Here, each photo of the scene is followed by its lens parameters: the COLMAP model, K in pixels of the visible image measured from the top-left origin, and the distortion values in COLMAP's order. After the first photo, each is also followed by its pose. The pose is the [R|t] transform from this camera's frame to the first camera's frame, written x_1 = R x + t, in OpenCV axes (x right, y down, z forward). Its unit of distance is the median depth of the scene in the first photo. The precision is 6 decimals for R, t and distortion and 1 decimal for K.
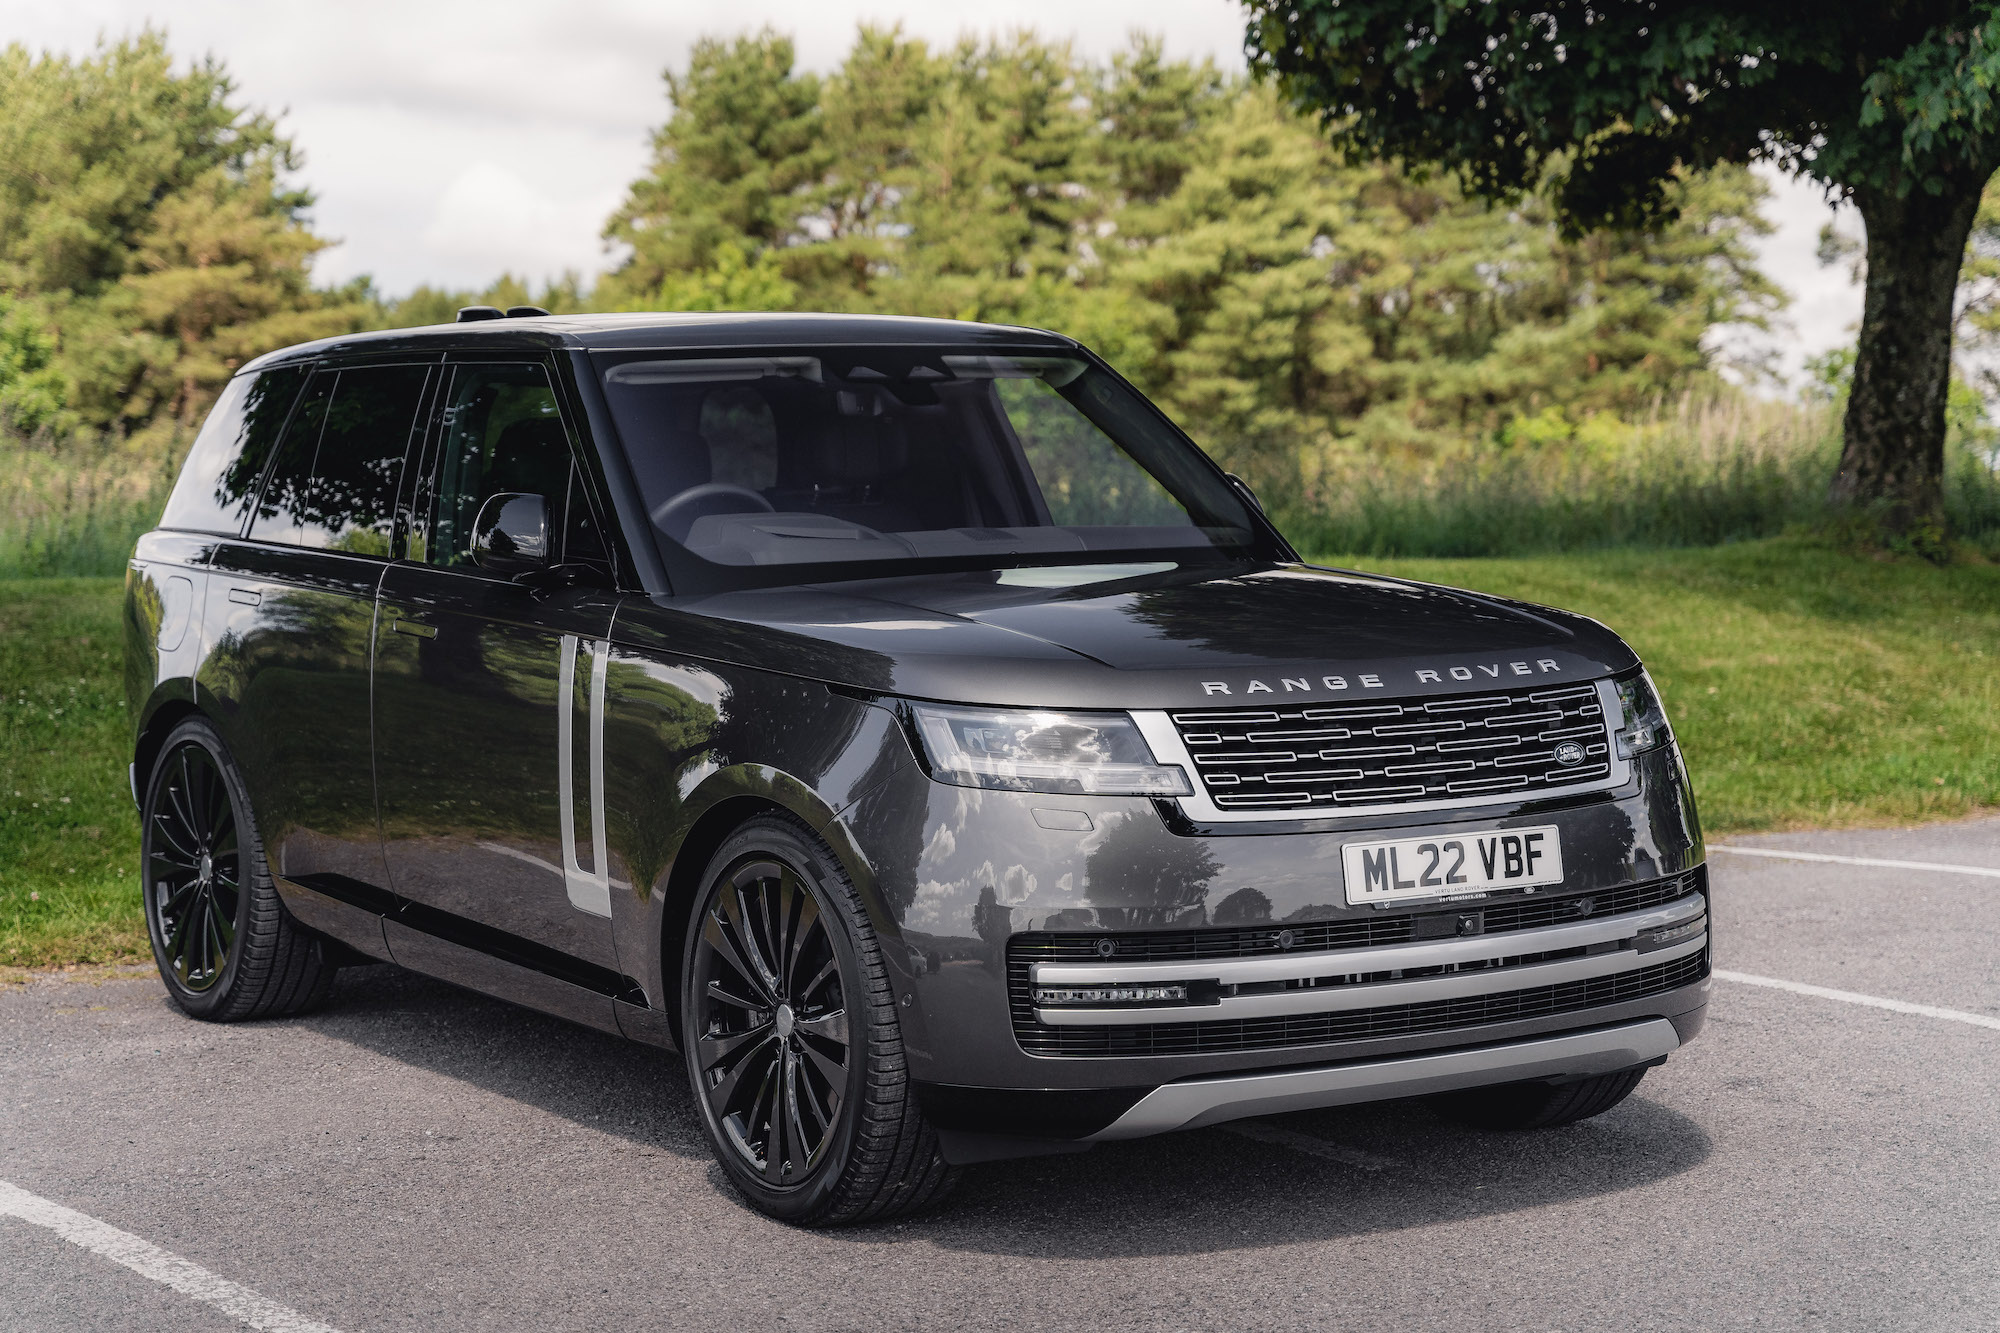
lens RADIAL K [[3942.8, 0, 1008.6], [0, 3942.8, 663.7], [0, 0, 1]] dist [0.052183, 0.042869]
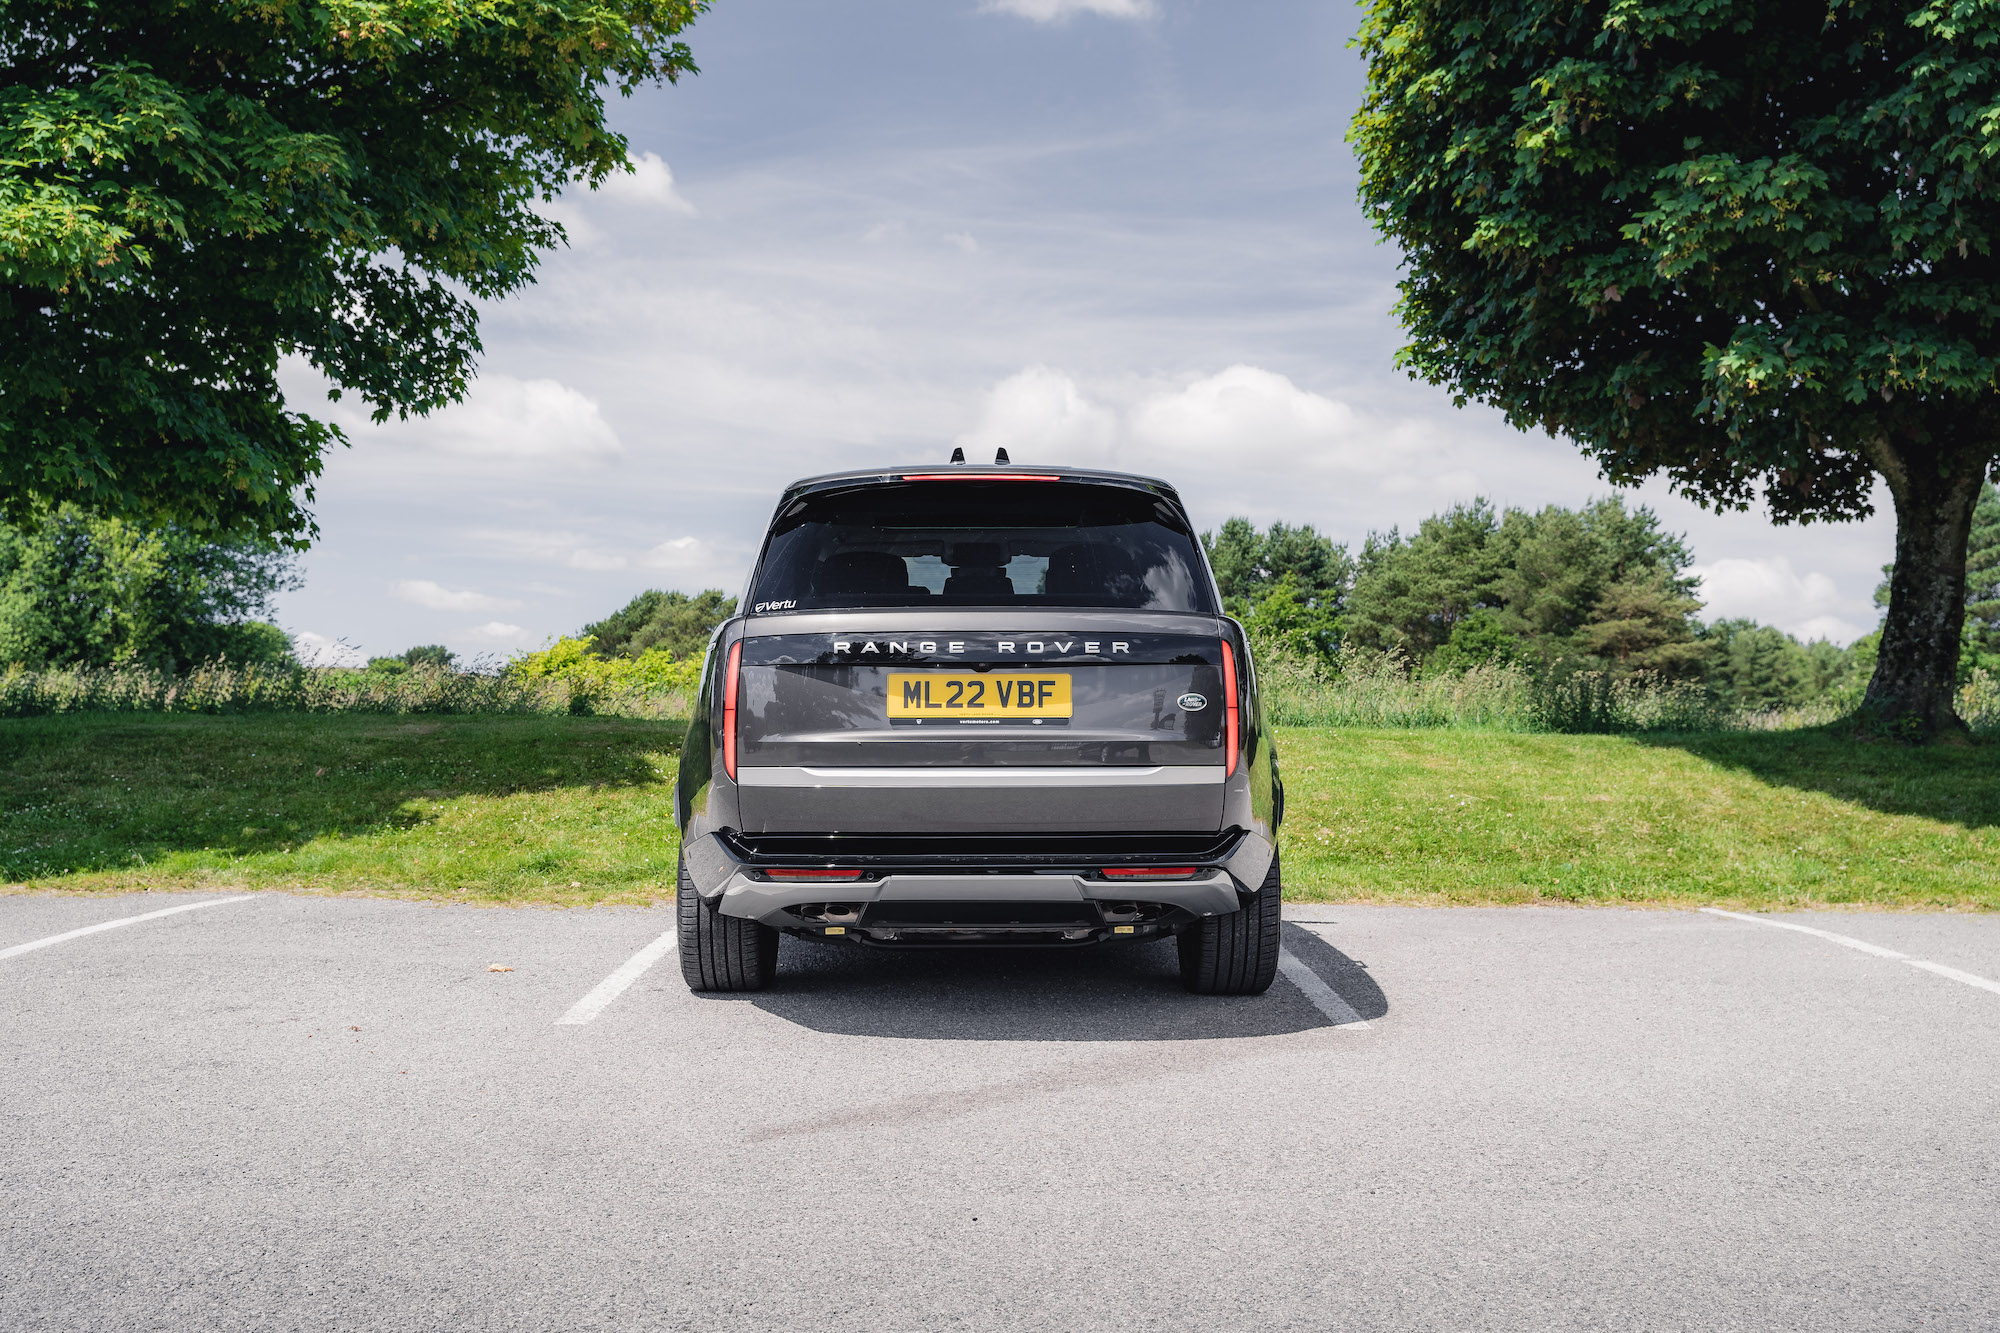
lens RADIAL K [[2039.6, 0, 1009.0], [0, 2039.6, 649.4], [0, 0, 1]] dist [-0.002535, 0.003832]
pose [[0.838704, -0.008694, -0.544518, 0.073202], [-0.041911, 0.995877, -0.080455, 0.002376], [0.542972, 0.090299, 0.834882, 0.050583]]
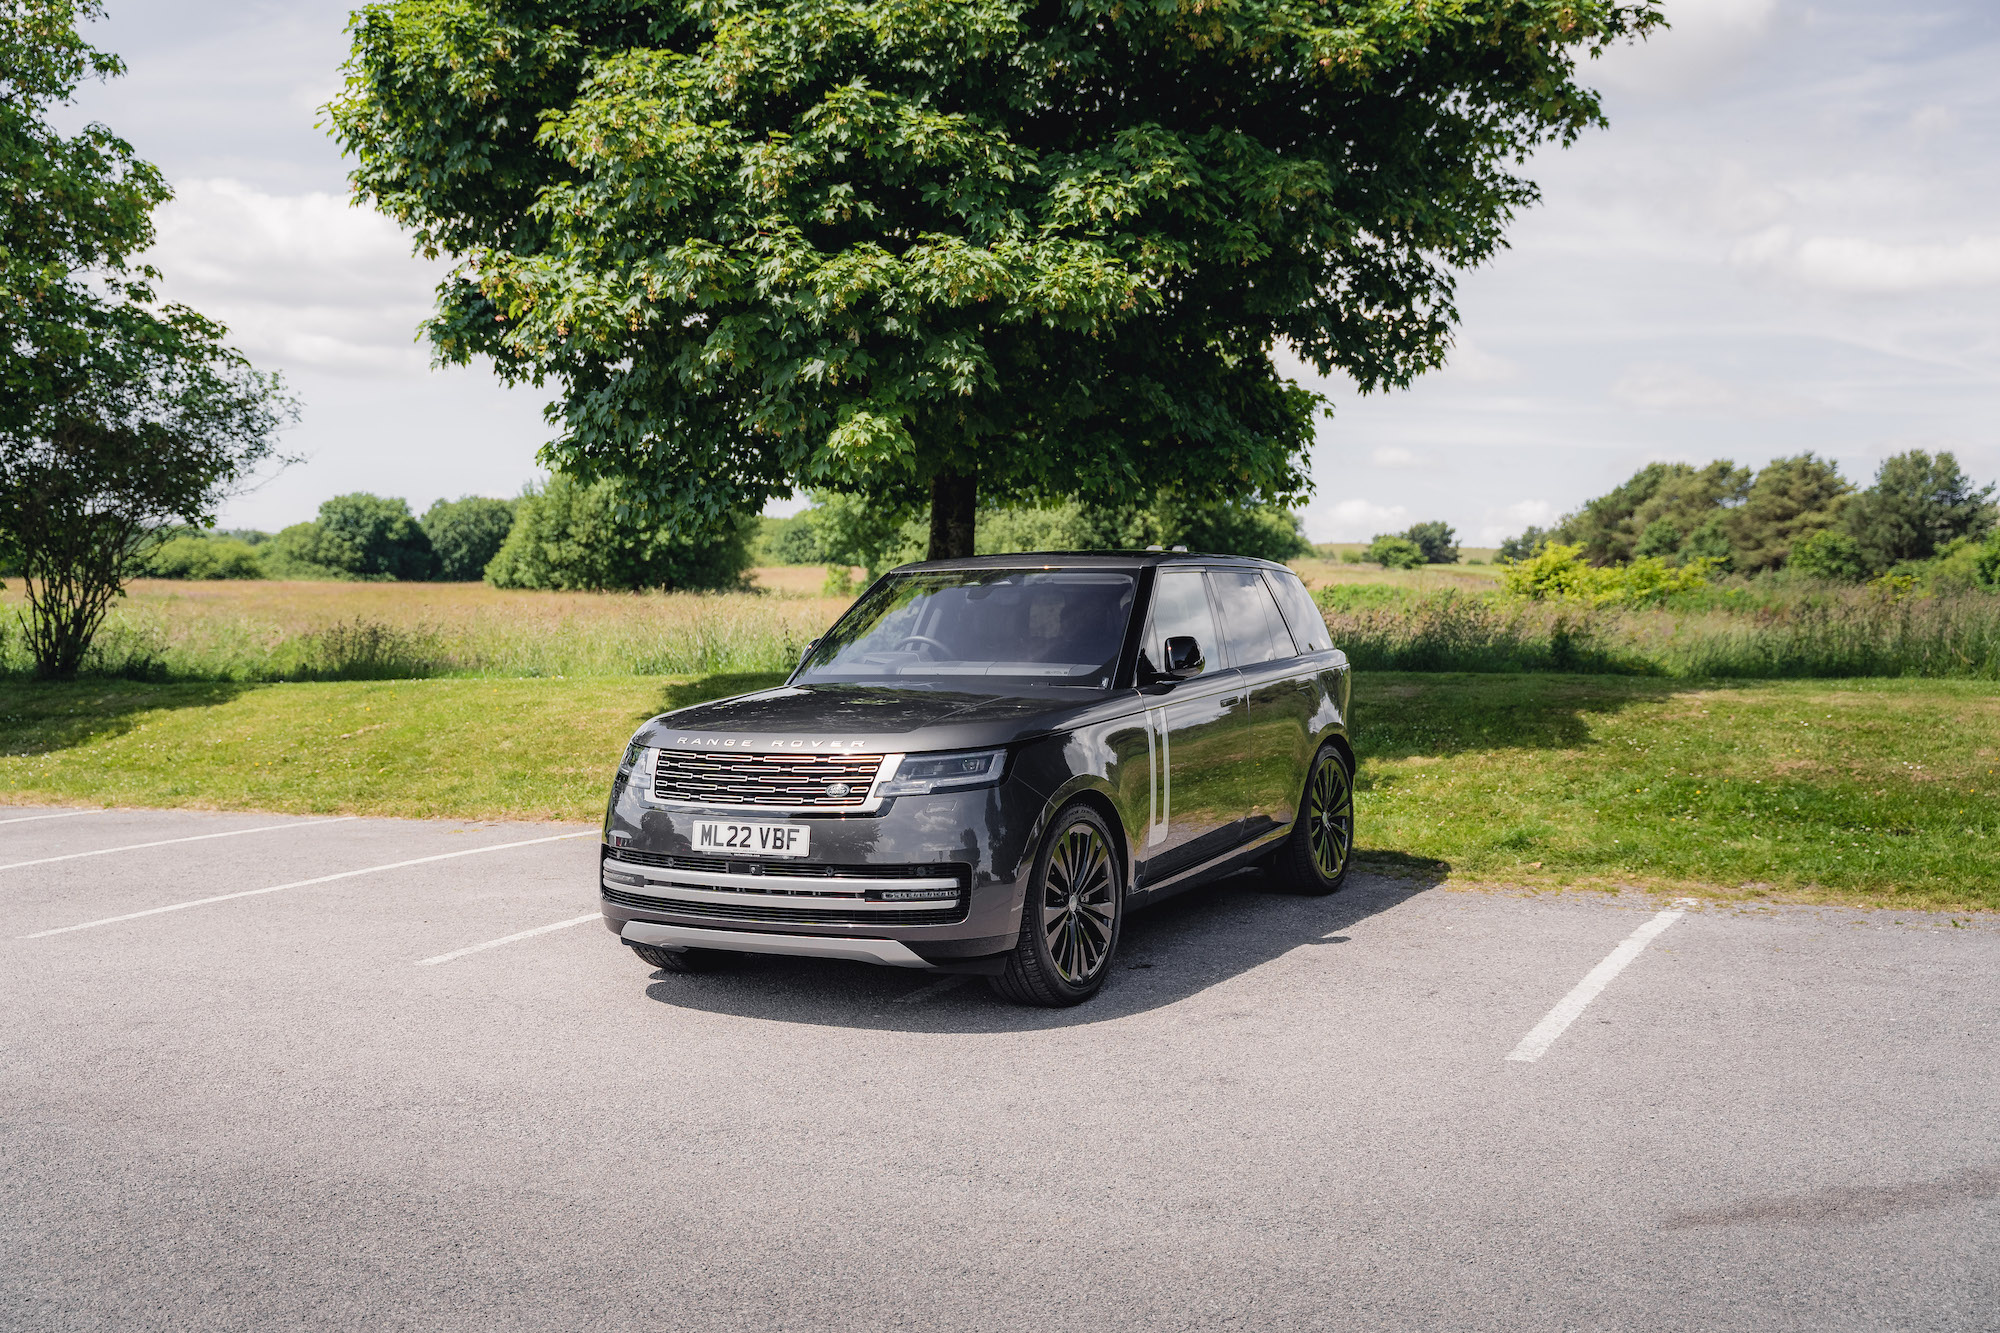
lens RADIAL K [[2040.0, 0, 1003.2], [0, 2040.0, 640.1], [0, 0, 1]] dist [0.009843, -0.013259]
pose [[0.488887, 0.023504, -0.872030, 0.080129], [-0.047064, 0.998892, 0.000538, -0.004567], [0.871077, 0.040778, 0.489451, 0.046048]]
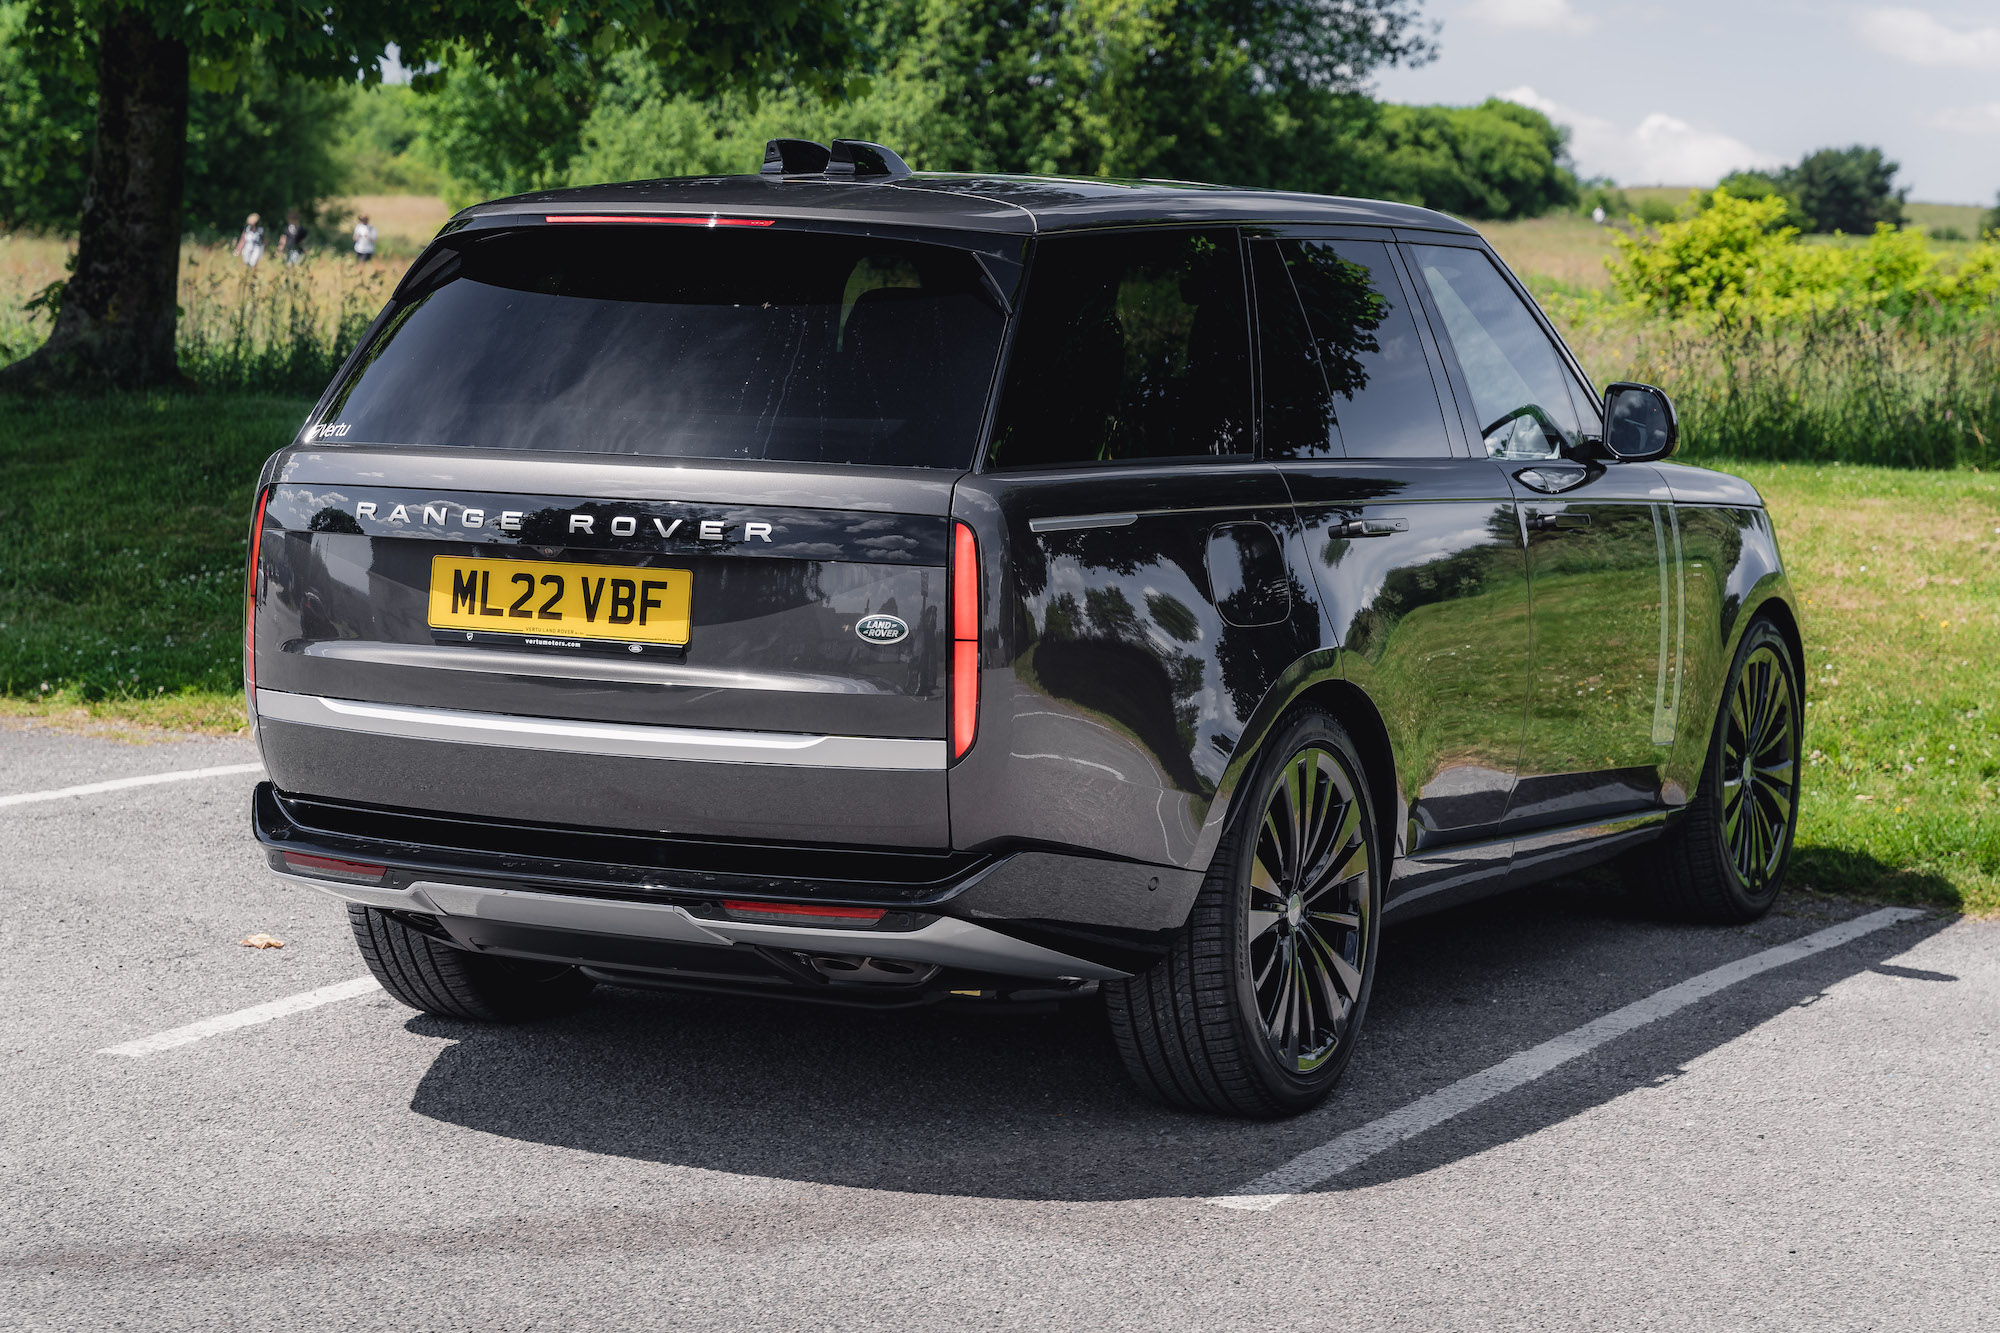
lens RADIAL K [[4190.1, 0, 993.0], [0, 4190.1, 822.4], [0, 0, 1]] dist [0.148898, -1.578720]
pose [[0.487105, 0.133248, -0.863119, 0.110249], [-0.079495, 0.990954, 0.108120, -0.006204], [0.869718, 0.015948, 0.493291, 0.071130]]
